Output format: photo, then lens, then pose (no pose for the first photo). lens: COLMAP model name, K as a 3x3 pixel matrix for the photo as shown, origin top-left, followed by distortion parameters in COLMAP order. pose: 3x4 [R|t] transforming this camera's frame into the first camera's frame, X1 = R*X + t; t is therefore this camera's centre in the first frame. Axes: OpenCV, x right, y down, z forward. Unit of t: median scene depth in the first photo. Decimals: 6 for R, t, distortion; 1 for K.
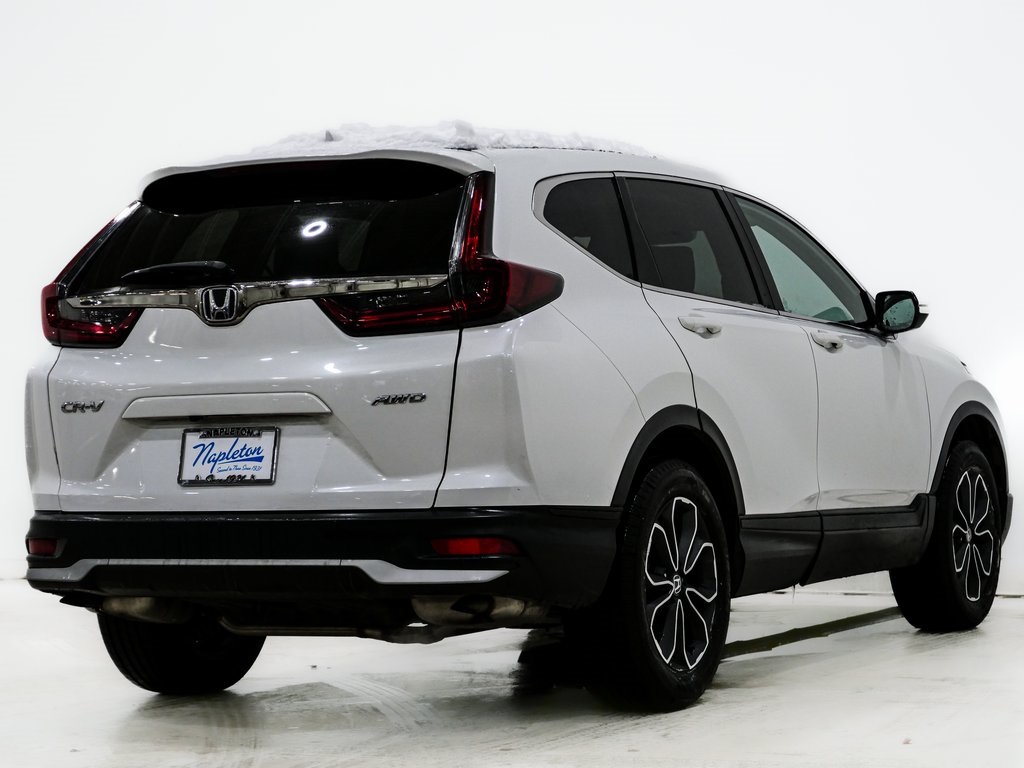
lens RADIAL K [[2531.7, 0, 514.2], [0, 2531.7, 385.9], [0, 0, 1]] dist [0.056269, 0.000000]
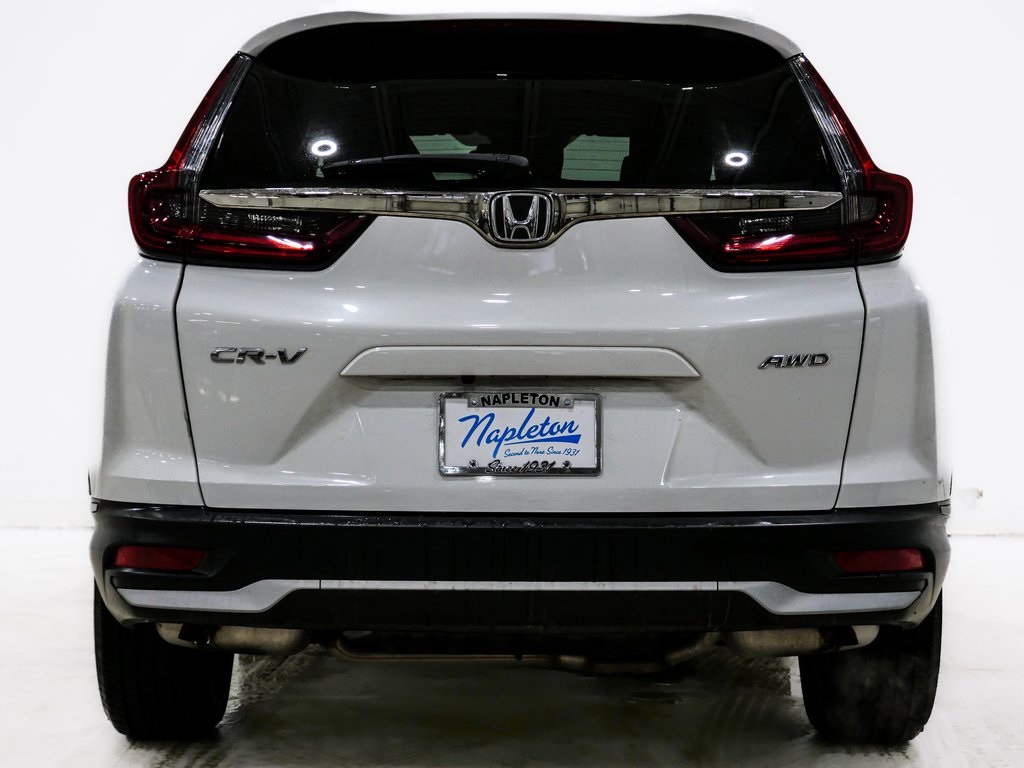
lens RADIAL K [[2259.5, 0, 509.0], [0, 2259.5, 387.1], [0, 0, 1]] dist [0.049061, 0.000000]
pose [[0.880938, 0.009355, 0.473140, -0.413104], [-0.033415, 0.998539, 0.042471, -0.011784], [-0.472051, -0.053224, 0.879963, 0.450409]]
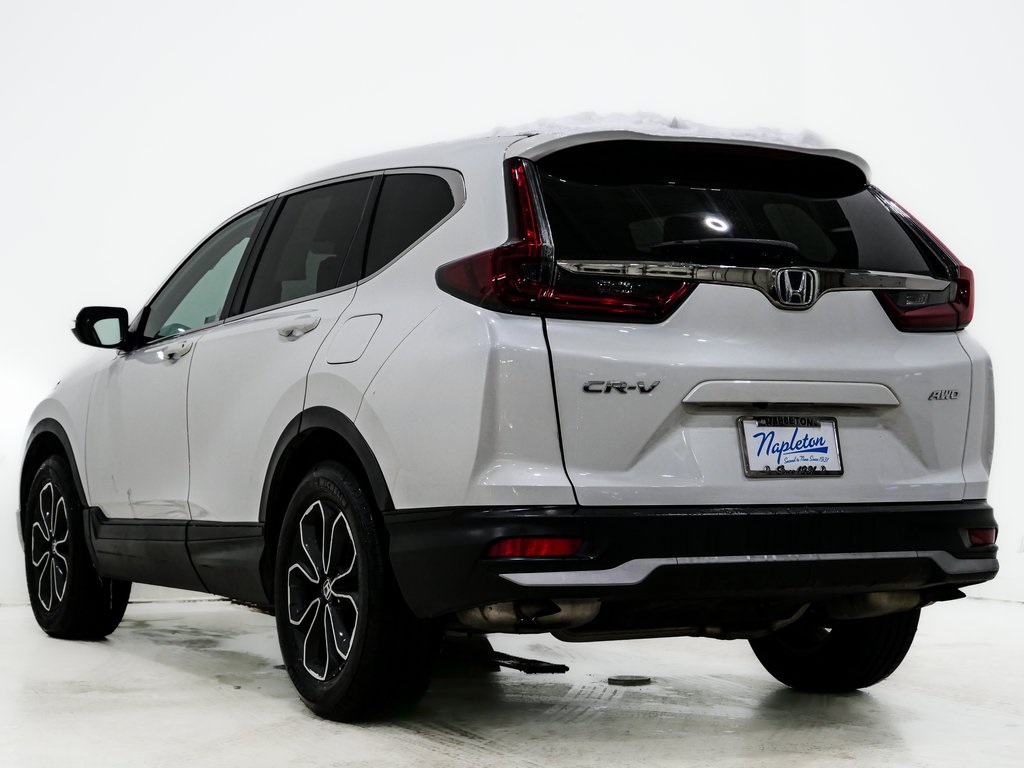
lens RADIAL K [[2063.0, 0, 512.5], [0, 2063.0, 378.7], [0, 0, 1]] dist [0.031211, 0.000000]
pose [[0.558179, 0.053746, 0.827978, -0.818020], [-0.027388, 0.998549, -0.046355, 0.041270], [-0.829268, 0.003198, 0.558842, 0.653047]]
